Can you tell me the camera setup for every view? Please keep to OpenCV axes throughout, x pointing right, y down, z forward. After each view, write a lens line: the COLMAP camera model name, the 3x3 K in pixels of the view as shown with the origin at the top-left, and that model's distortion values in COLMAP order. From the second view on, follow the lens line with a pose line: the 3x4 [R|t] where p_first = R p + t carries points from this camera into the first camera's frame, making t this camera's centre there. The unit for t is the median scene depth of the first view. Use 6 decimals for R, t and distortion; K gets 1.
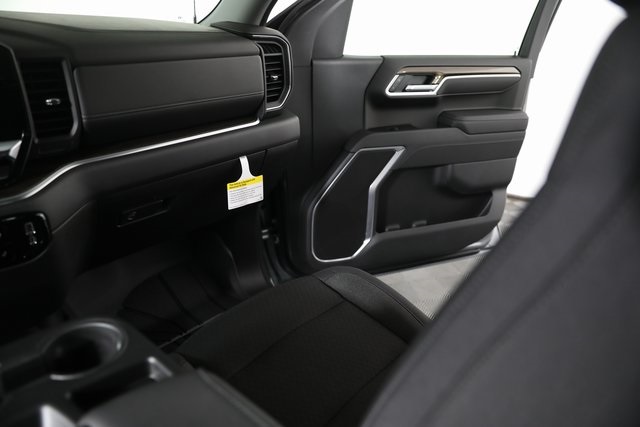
lens RADIAL K [[432.2, 0, 320.0], [0, 432.2, 213.5], [0, 0, 1]] dist [-0.115795, 0.083468]
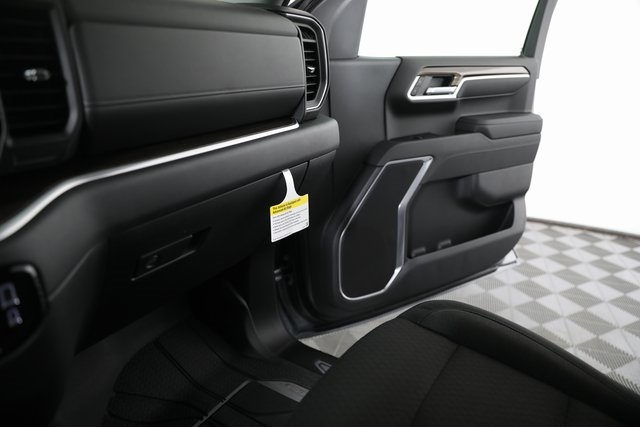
lens RADIAL K [[432.2, 0, 320.0], [0, 432.2, 213.5], [0, 0, 1]] dist [-0.115795, 0.083468]
pose [[0.987199, -0.091676, 0.130511, -0.159189], [0.102810, 0.991374, -0.081286, 0.007190], [-0.121934, 0.093663, 0.988109, 0.181009]]
